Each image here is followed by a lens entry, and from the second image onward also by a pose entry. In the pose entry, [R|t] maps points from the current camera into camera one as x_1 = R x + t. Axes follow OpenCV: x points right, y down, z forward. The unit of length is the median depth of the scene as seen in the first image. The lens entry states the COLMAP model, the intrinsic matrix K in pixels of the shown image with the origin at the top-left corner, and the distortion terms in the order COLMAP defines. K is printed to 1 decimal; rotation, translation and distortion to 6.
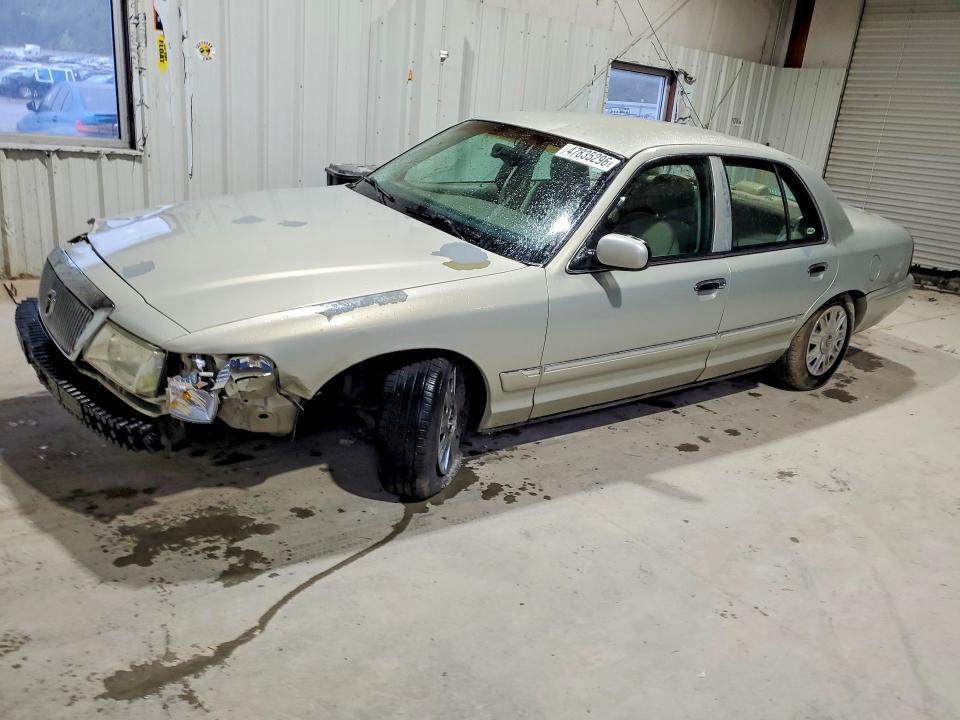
lens RADIAL K [[720.6, 0, 480.0], [0, 720.6, 360.0], [0, 0, 1]] dist [-0.001559, -0.002705]
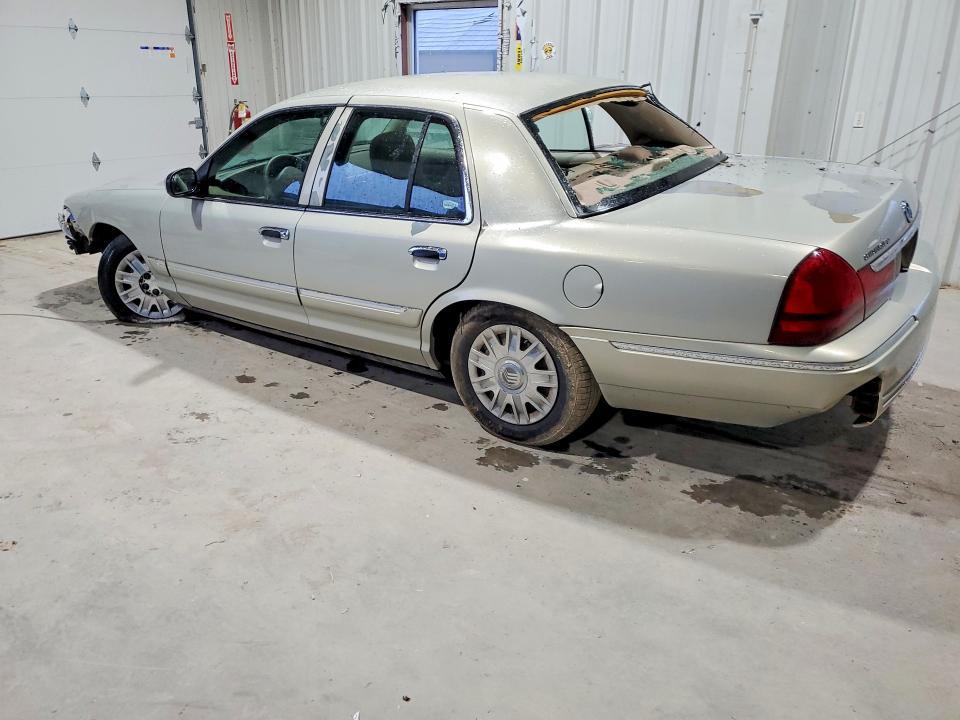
lens RADIAL K [[740.0, 0, 485.0], [0, 740.0, 334.5], [0, 0, 1]] dist [0.024377, -0.004717]
pose [[0.323004, 0.223737, -0.919571, 1.289711], [-0.276569, 0.951553, 0.134372, -0.173313], [0.905084, 0.210922, 0.369234, 0.827594]]
